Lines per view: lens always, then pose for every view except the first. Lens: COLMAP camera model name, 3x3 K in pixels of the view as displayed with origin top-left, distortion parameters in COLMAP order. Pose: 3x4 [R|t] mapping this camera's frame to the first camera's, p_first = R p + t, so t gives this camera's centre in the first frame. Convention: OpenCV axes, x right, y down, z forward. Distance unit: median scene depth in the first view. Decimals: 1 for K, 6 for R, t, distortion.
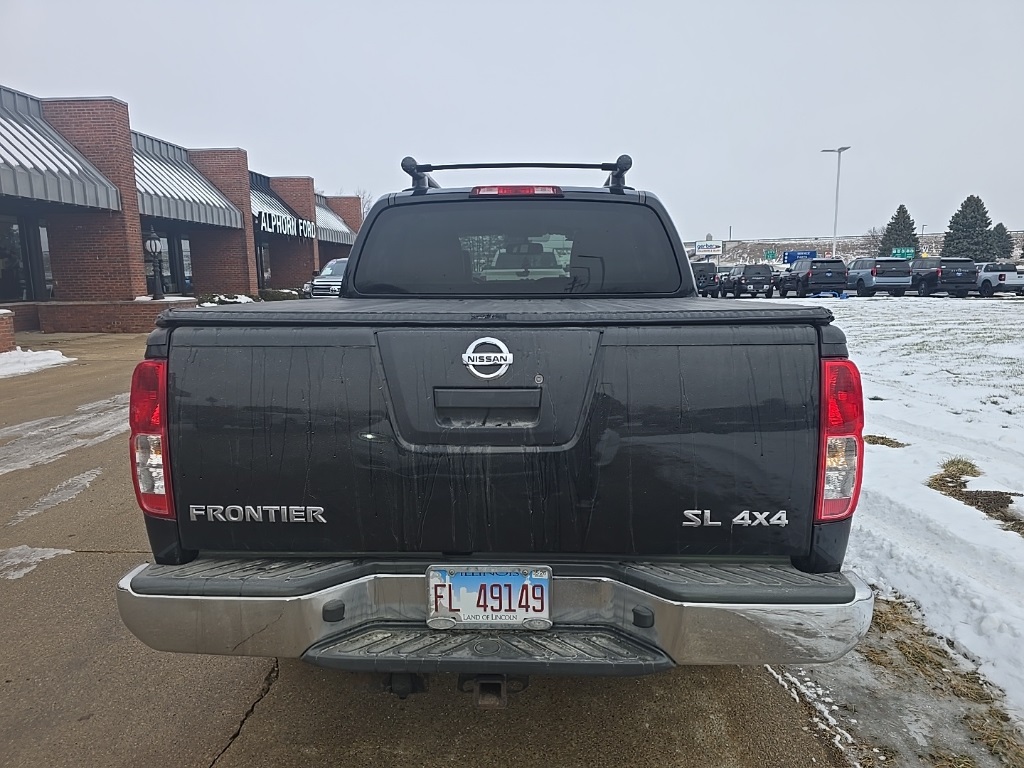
lens RADIAL K [[696.5, 0, 512.0], [0, 696.5, 384.0], [0, 0, 1]] dist [0.072760, -0.068198]
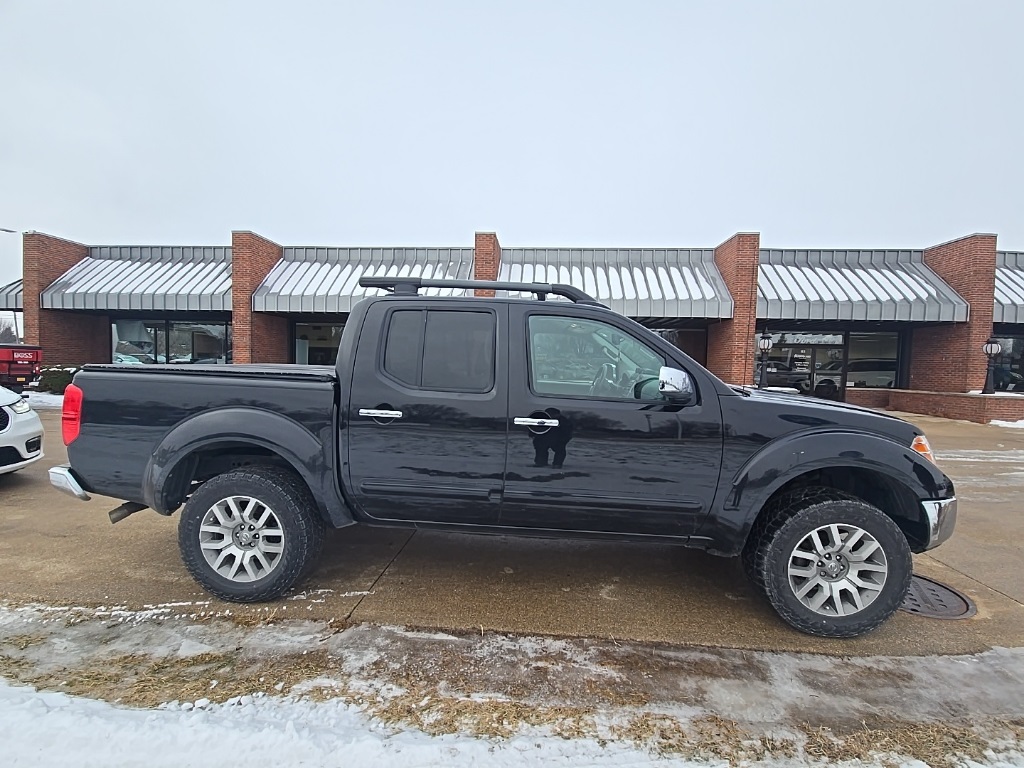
lens RADIAL K [[407.3, 0, 512.0], [0, 407.3, 384.0], [0, 0, 1]] dist [0.015867, -0.010580]
pose [[-0.013054, 0.057955, -0.998234, 1.809928], [-0.177652, 0.982302, 0.059353, -0.381785], [0.984007, 0.178113, -0.002527, 2.401923]]
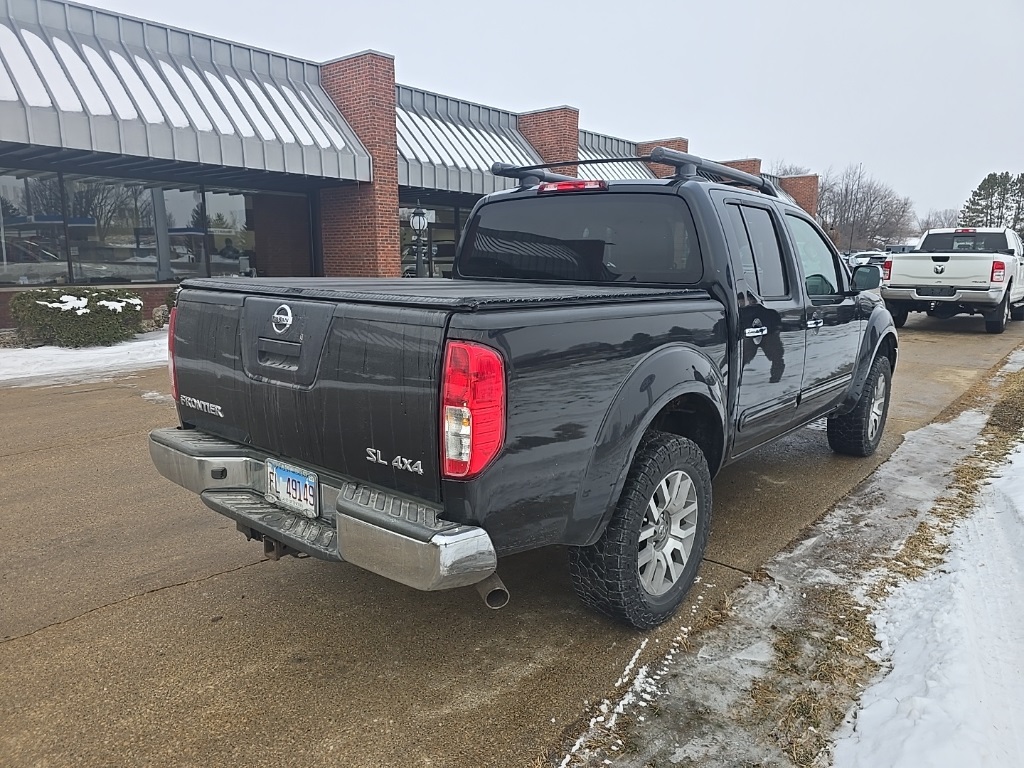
lens RADIAL K [[696.5, 0, 512.0], [0, 696.5, 384.0], [0, 0, 1]] dist [0.072760, -0.068198]
pose [[0.798360, 0.124366, -0.589198, 1.130582], [-0.110540, 0.992082, 0.059625, -0.040300], [0.591948, 0.017527, 0.805786, 0.108390]]
